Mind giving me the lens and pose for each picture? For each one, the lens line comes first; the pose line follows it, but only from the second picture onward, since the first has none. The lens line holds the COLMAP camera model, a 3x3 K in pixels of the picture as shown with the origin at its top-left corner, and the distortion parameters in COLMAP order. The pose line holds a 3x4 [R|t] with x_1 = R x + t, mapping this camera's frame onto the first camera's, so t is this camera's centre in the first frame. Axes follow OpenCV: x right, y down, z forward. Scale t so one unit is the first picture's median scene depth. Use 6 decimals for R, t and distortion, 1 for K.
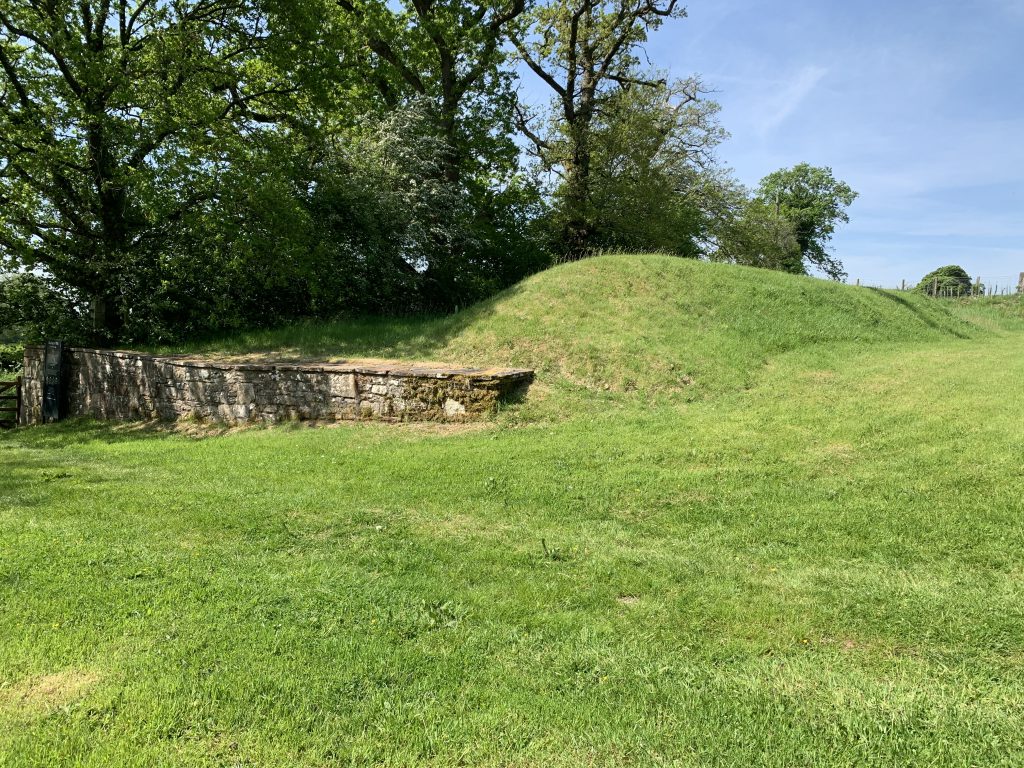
lens RADIAL K [[787.6, 0, 512.0], [0, 787.6, 384.0], [0, 0, 1]] dist [0.070255, -0.122052]
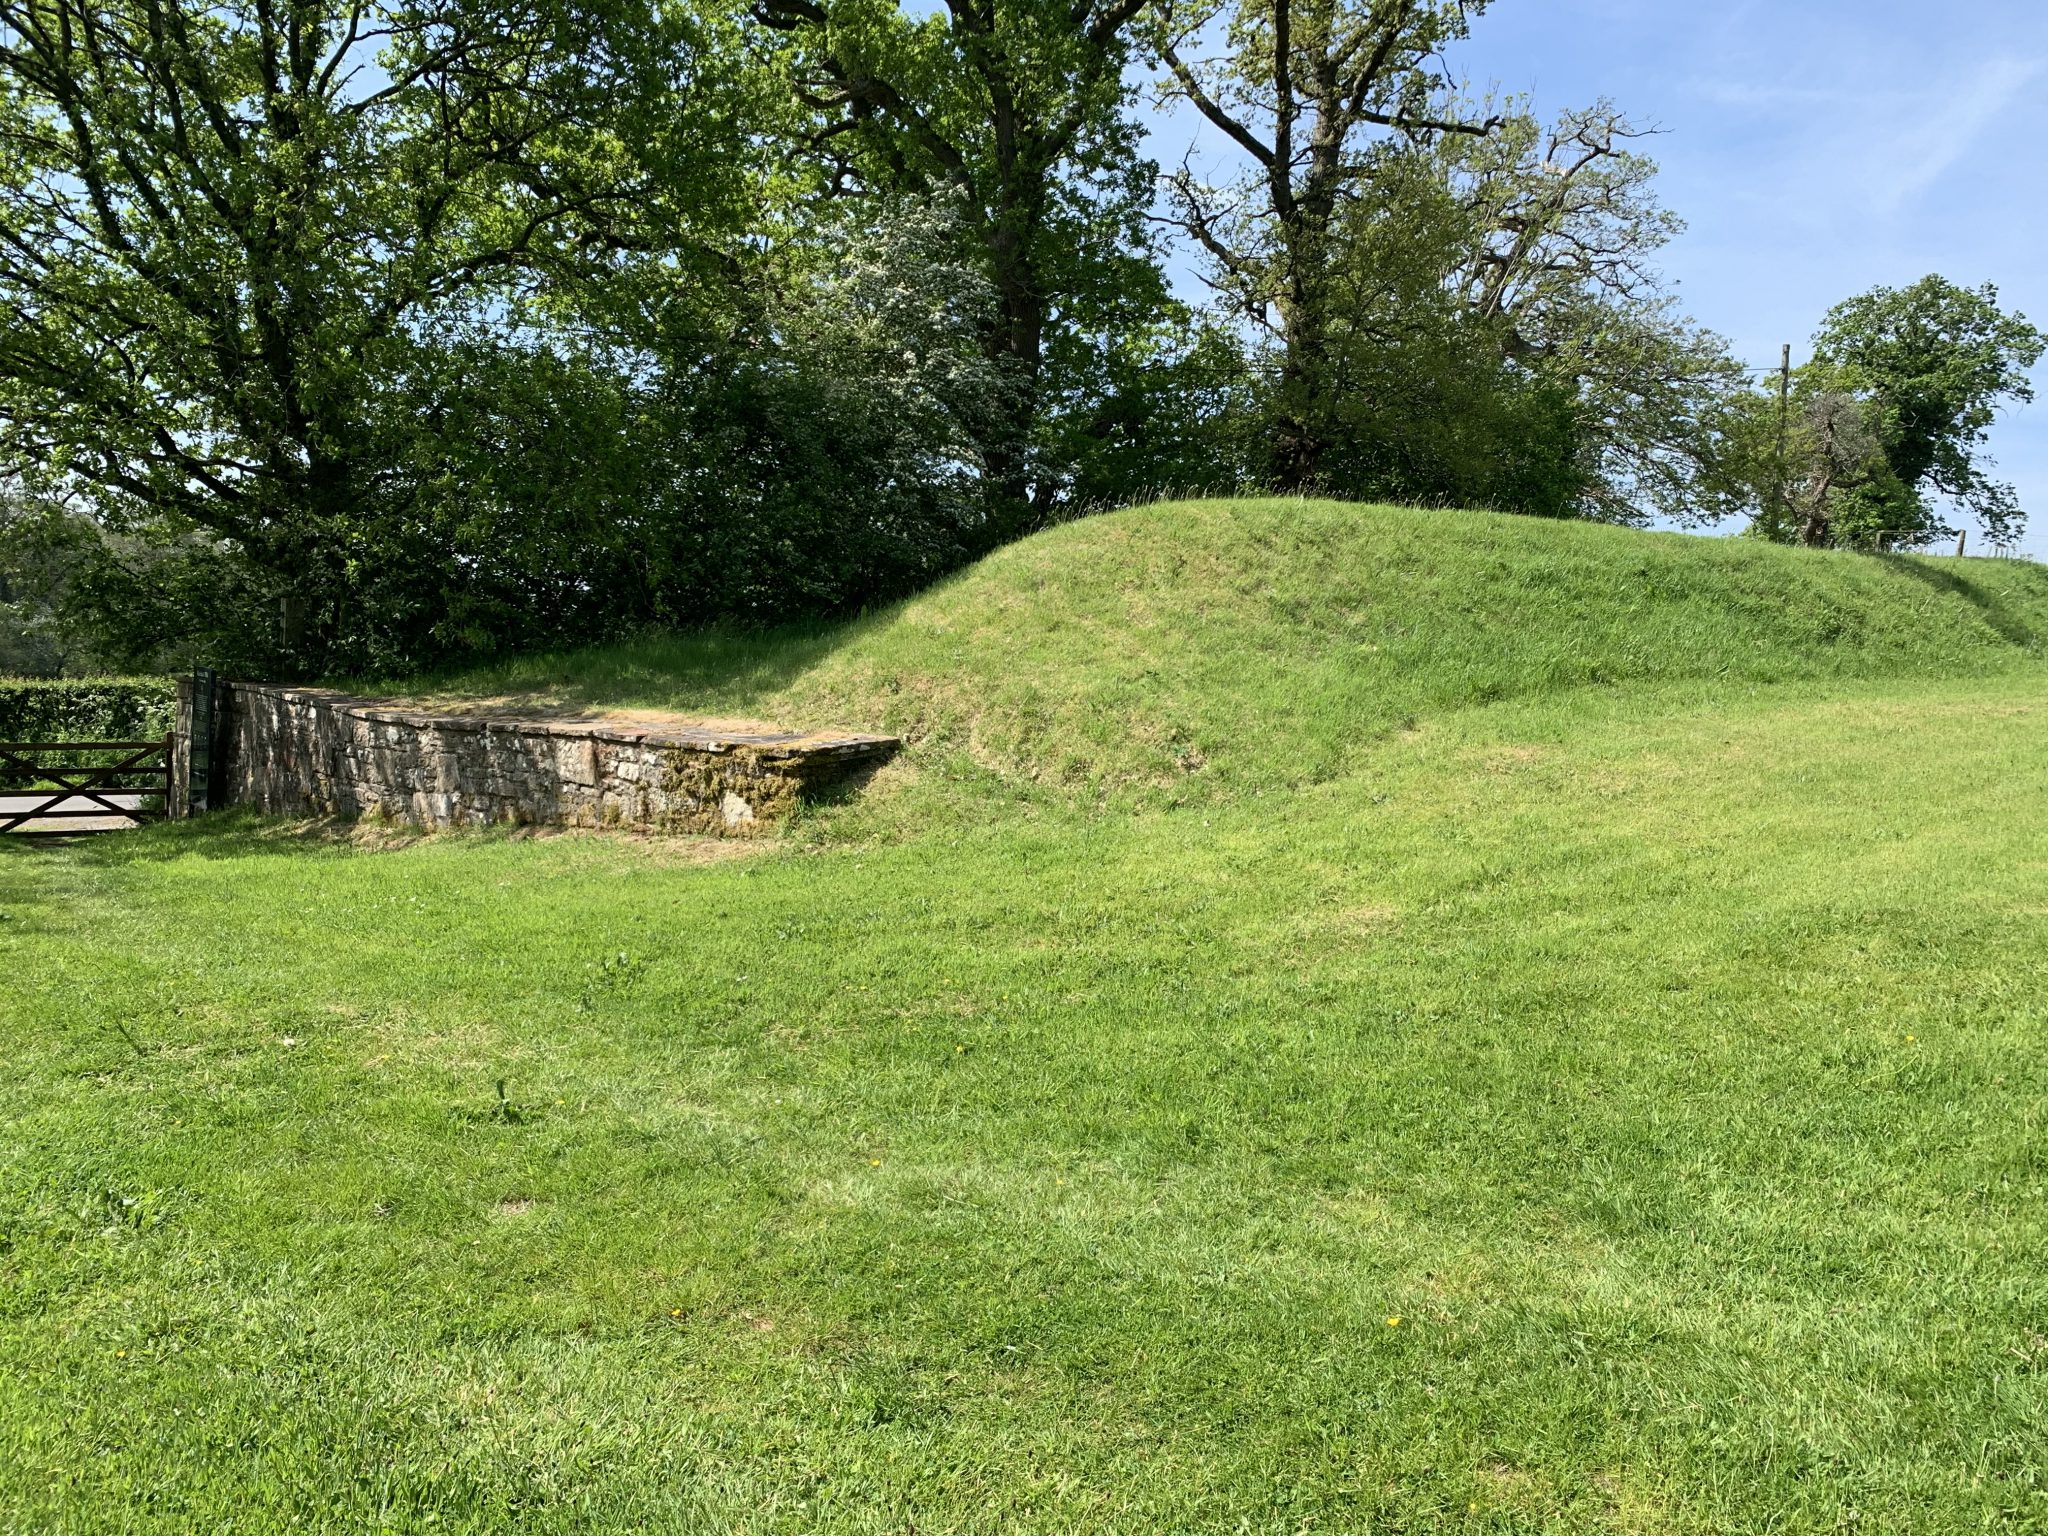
lens RADIAL K [[1575.3, 0, 1024.0], [0, 1575.3, 768.0], [0, 0, 1]] dist [0.070255, -0.122052]
pose [[0.984601, 0.014003, -0.174255, 0.225404], [-0.011518, 0.999817, 0.015264, -0.011703], [0.174437, -0.013022, 0.984582, 0.013506]]
